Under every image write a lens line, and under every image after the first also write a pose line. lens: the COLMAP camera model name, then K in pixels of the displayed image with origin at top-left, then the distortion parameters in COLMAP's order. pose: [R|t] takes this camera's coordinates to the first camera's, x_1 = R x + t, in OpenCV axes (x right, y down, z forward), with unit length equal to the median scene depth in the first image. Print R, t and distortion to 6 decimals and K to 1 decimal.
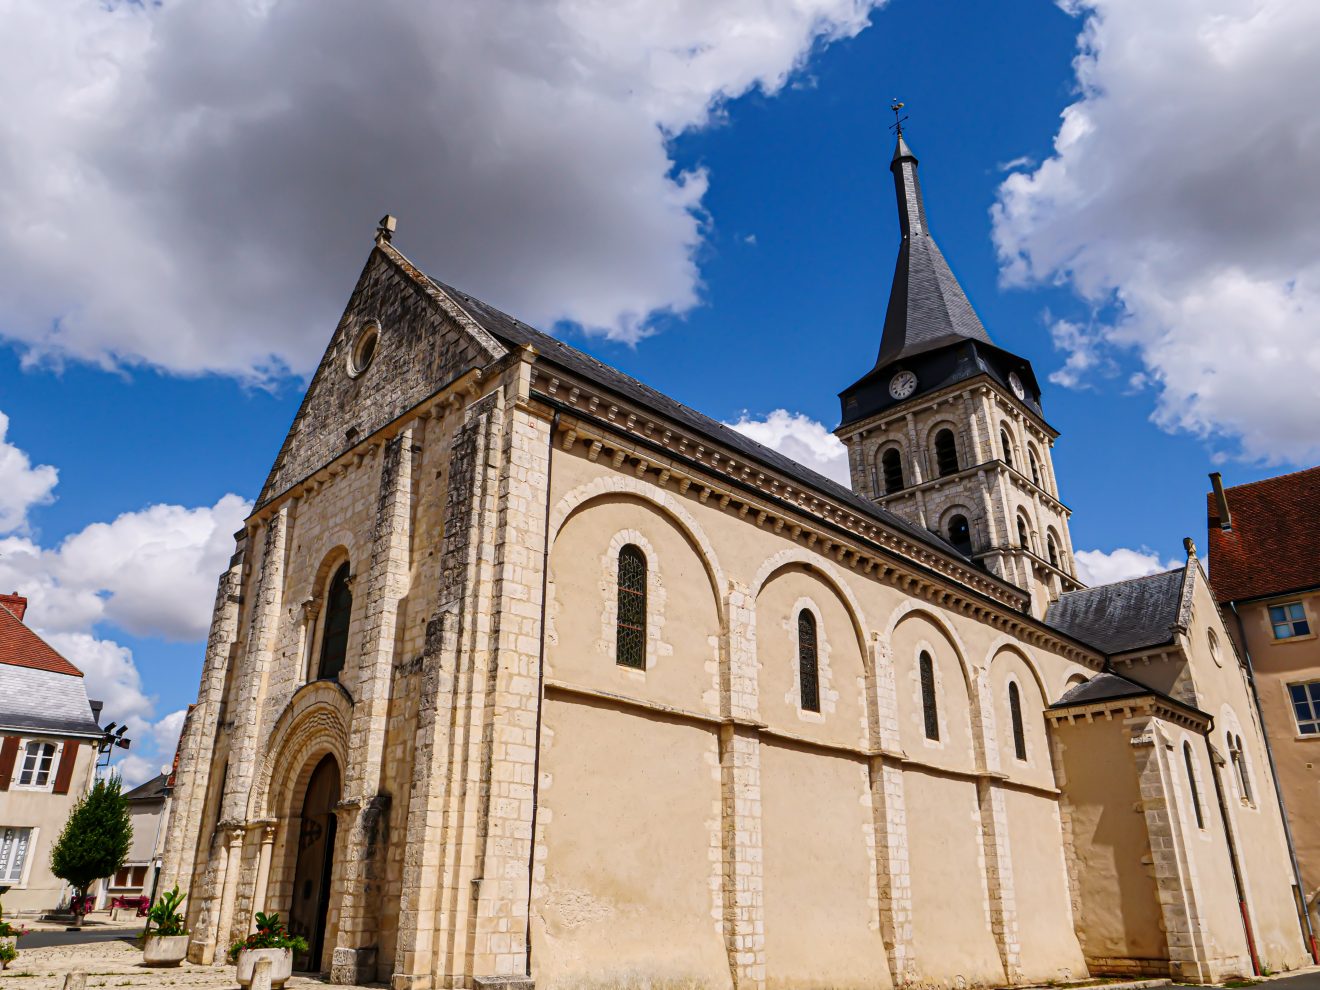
lens RADIAL K [[1010.1, 0, 638.7], [0, 1010.1, 486.2], [0, 0, 1]] dist [-0.032079, 0.004124]
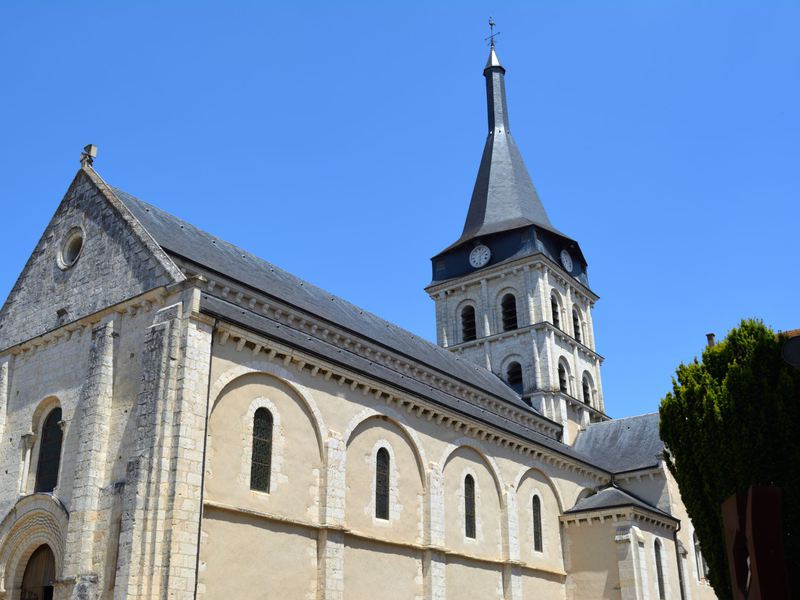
lens RADIAL K [[937.2, 0, 400.0], [0, 937.2, 300.0], [0, 0, 1]] dist [-0.084605, 0.065738]
pose [[0.988632, 0.044635, 0.143577, -0.009798], [-0.046199, 0.998904, 0.007578, -0.092937], [-0.143082, -0.014125, 0.989610, -0.296403]]
